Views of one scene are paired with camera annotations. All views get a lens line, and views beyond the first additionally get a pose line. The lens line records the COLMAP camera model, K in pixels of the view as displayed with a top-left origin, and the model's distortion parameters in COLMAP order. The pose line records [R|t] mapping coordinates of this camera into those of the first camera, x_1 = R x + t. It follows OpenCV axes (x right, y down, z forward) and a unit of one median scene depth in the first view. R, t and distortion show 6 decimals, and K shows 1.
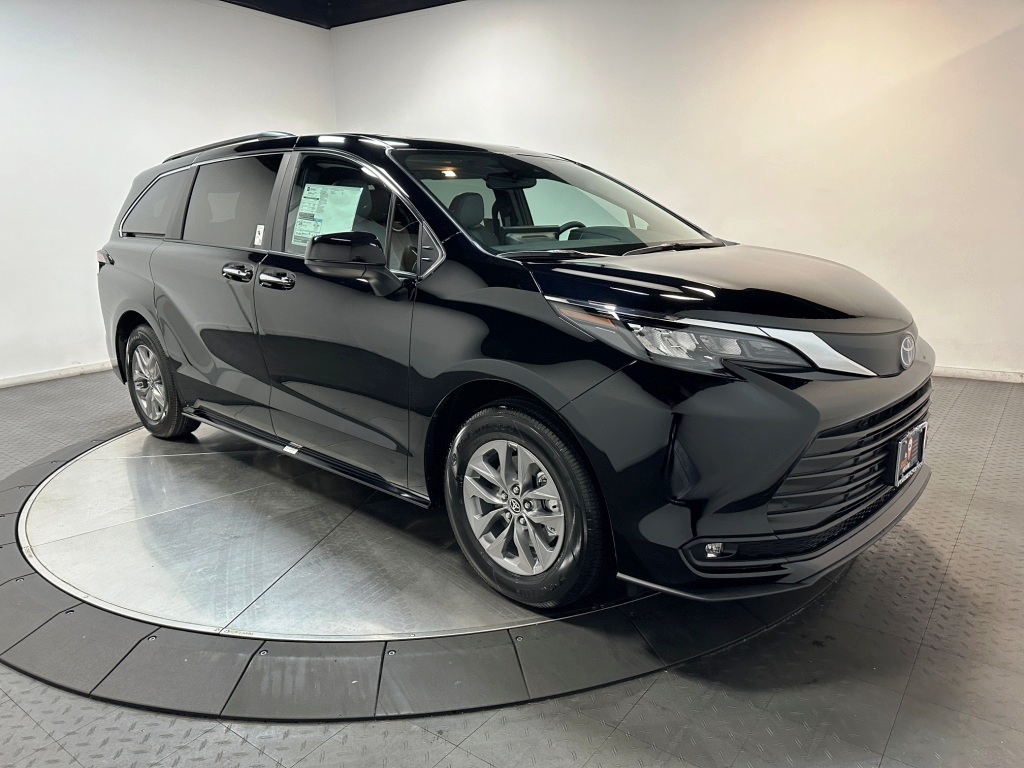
lens RADIAL K [[744.3, 0, 512.0], [0, 744.3, 384.0], [0, 0, 1]] dist [0.120489, -0.106009]
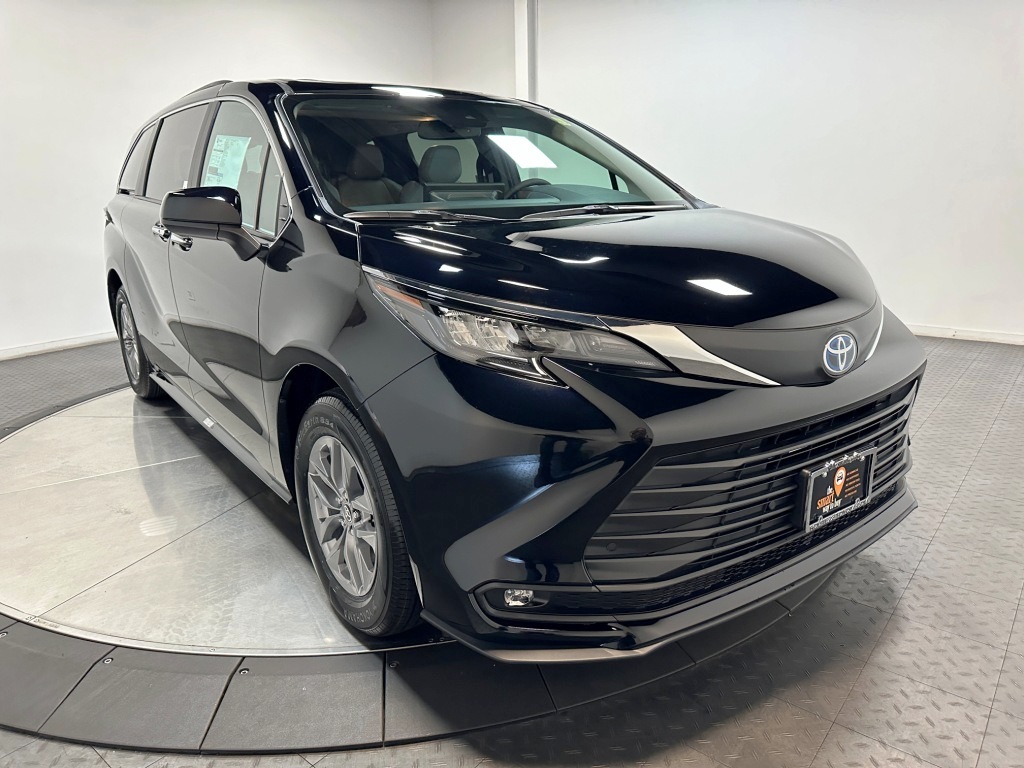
lens RADIAL K [[744.3, 0, 512.0], [0, 744.3, 384.0], [0, 0, 1]] dist [0.120489, -0.106009]
pose [[0.979431, 0.053655, -0.194514, 0.364359], [-0.043999, 0.997591, 0.053629, -0.040718], [0.196923, -0.043968, 0.979433, 0.213914]]
